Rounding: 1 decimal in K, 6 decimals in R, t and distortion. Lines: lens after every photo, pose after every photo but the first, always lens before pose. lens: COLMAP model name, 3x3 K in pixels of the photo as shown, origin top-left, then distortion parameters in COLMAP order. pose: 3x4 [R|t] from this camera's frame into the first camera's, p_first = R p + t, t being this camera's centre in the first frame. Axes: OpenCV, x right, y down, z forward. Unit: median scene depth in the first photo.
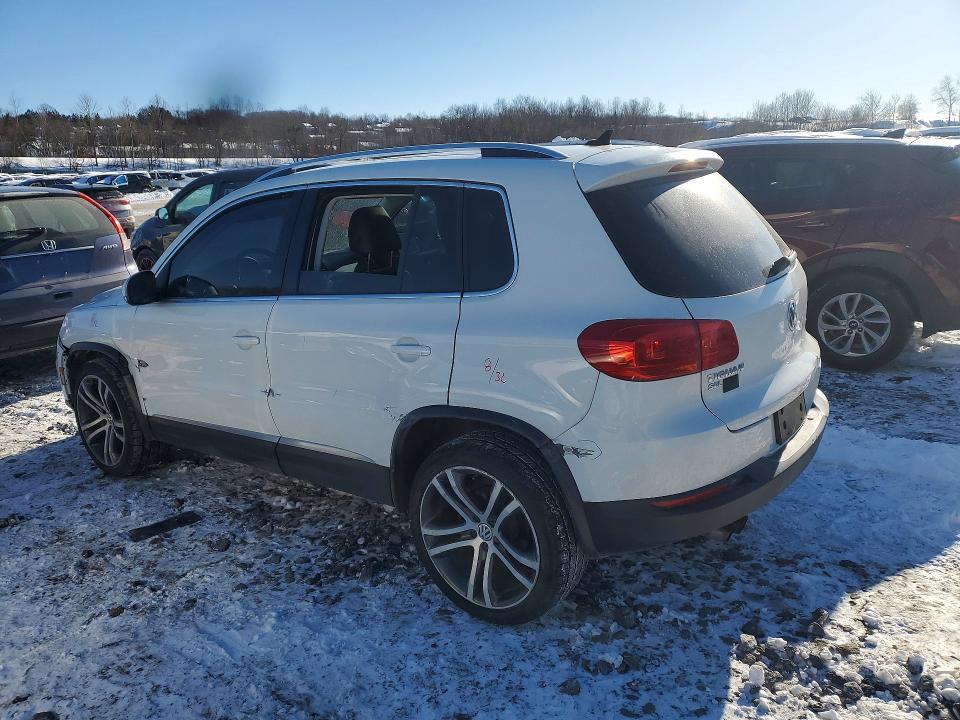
lens RADIAL K [[777.1, 0, 478.7], [0, 777.1, 358.9], [0, 0, 1]] dist [0.023978, 0.012359]
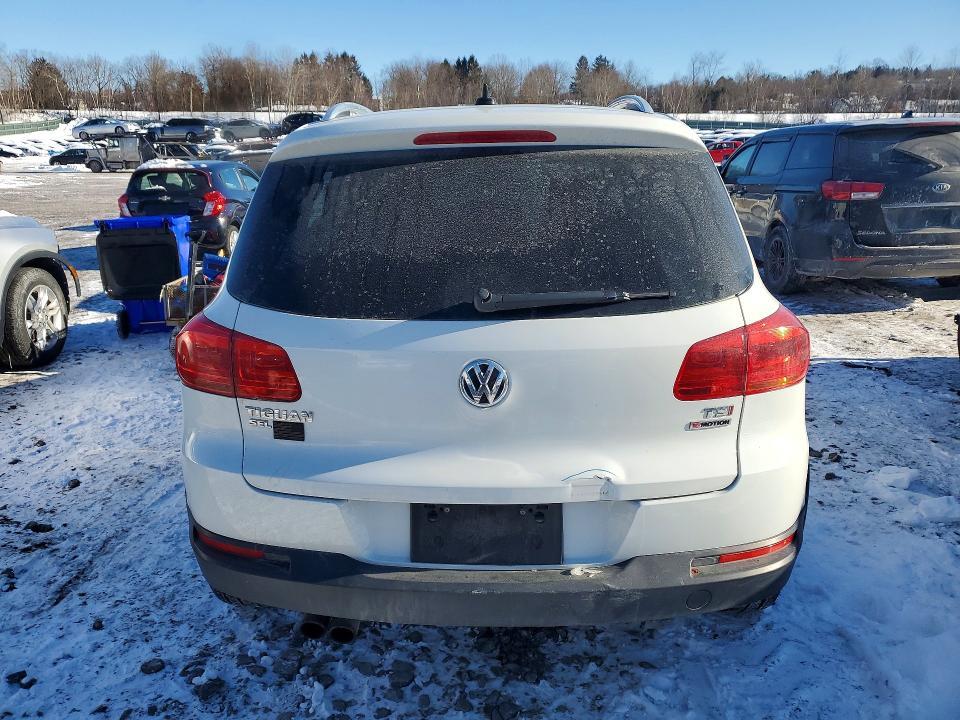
lens RADIAL K [[777.1, 0, 478.0], [0, 777.1, 359.1], [0, 0, 1]] dist [0.023978, 0.012359]
pose [[0.523782, 0.257538, -0.811989, 0.957335], [-0.214727, 0.962340, 0.166714, -0.187421], [0.824345, 0.087034, 0.559357, 0.697343]]
